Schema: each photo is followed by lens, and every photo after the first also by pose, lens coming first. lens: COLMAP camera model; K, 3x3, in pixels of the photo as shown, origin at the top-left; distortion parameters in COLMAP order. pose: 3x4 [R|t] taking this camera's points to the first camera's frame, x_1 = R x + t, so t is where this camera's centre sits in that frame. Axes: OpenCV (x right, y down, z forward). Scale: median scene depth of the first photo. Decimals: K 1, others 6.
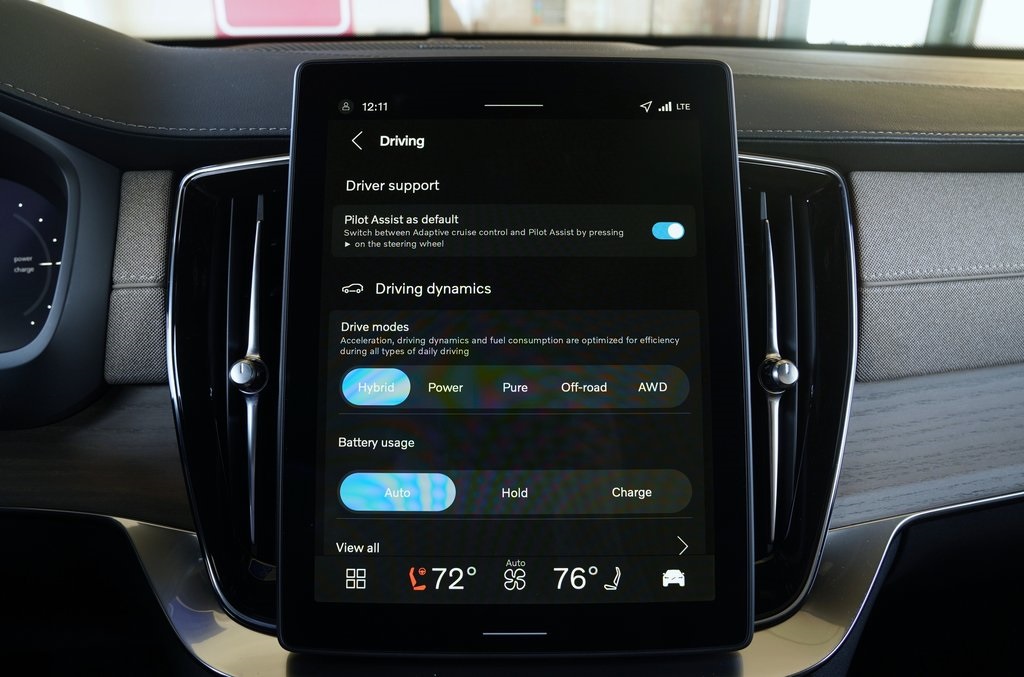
lens RADIAL K [[730.4, 0, 512.0], [0, 730.4, 338.5], [0, 0, 1]] dist [-0.089029, 0.045492]
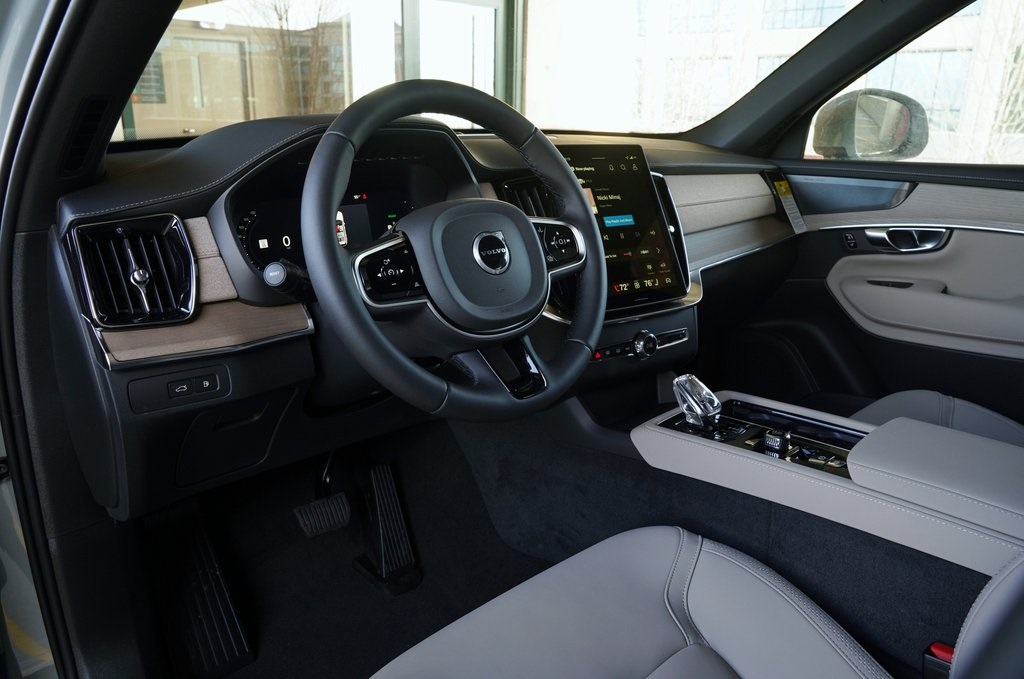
lens RADIAL K [[695.1, 0, 512.0], [0, 695.1, 339.5], [0, 0, 1]] dist [-0.092876, 0.003445]
pose [[0.828105, -0.159458, 0.537415, -2.056285], [0.198711, 0.979937, -0.015434, 0.449878], [-0.524172, 0.119571, 0.843177, -1.323041]]
